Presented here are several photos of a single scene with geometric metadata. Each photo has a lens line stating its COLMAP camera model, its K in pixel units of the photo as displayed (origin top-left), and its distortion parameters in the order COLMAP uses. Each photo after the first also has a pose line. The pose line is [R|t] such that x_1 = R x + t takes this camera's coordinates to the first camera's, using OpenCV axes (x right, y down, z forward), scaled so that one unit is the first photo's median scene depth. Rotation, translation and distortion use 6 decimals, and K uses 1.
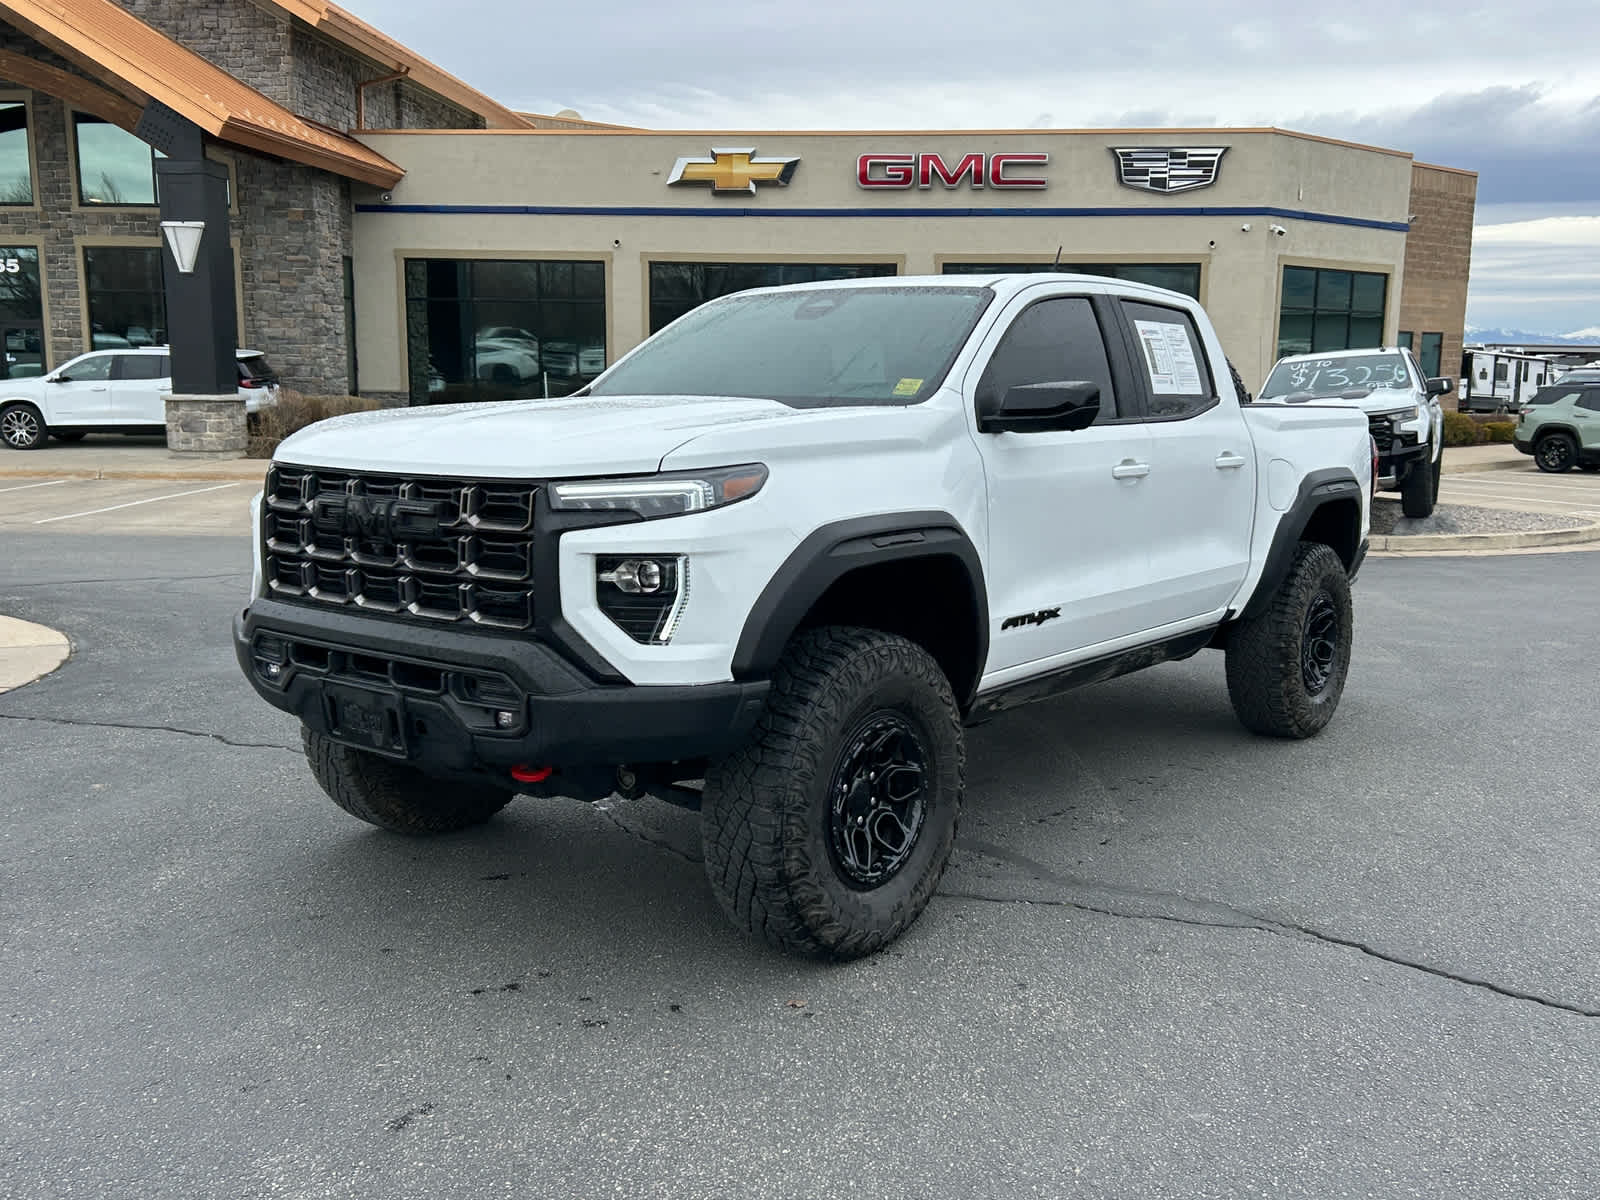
lens RADIAL K [[1467.7, 0, 809.2], [0, 1467.7, 581.2], [0, 0, 1]] dist [0.071860, -0.084421]
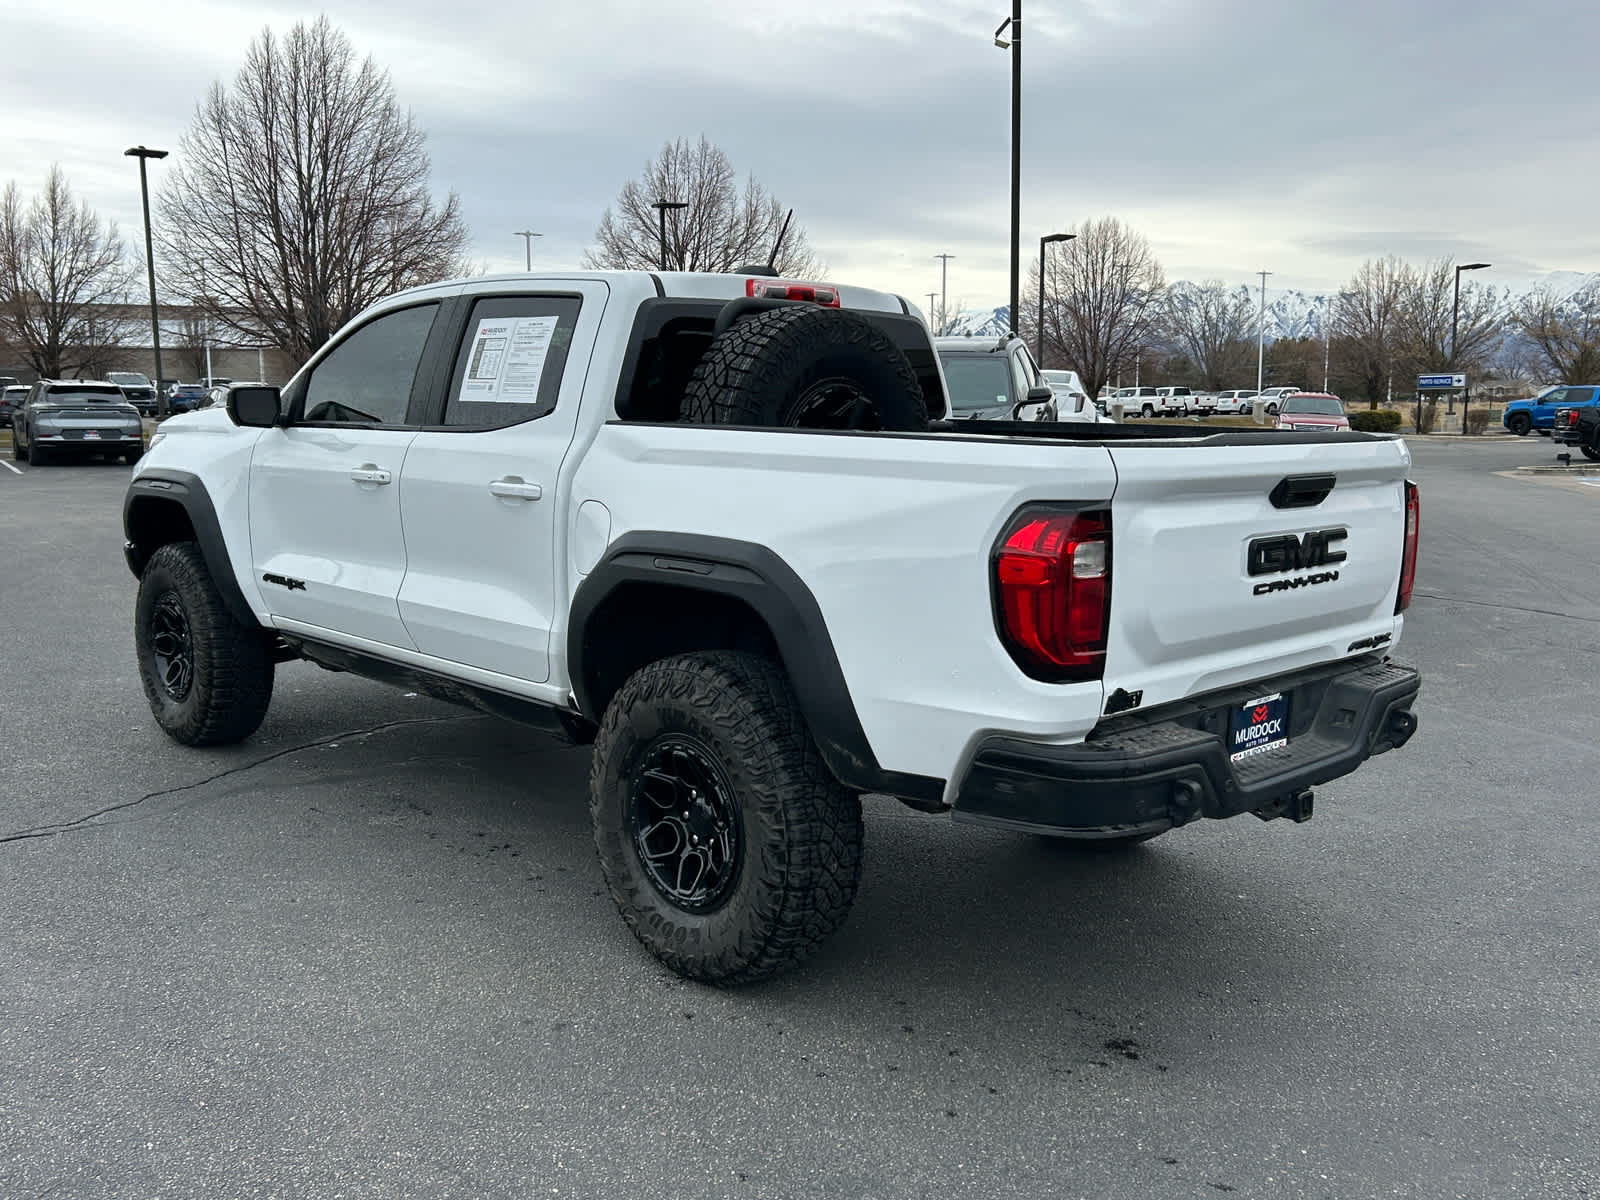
lens RADIAL K [[1436.7, 0, 831.0], [0, 1436.7, 608.0], [0, 0, 1]] dist [0.162219, -0.368672]
pose [[-0.126711, 0.135451, -0.982648, 1.083543], [-0.139732, 0.978317, 0.152872, -0.169704], [0.982048, 0.156678, -0.105037, 1.329949]]
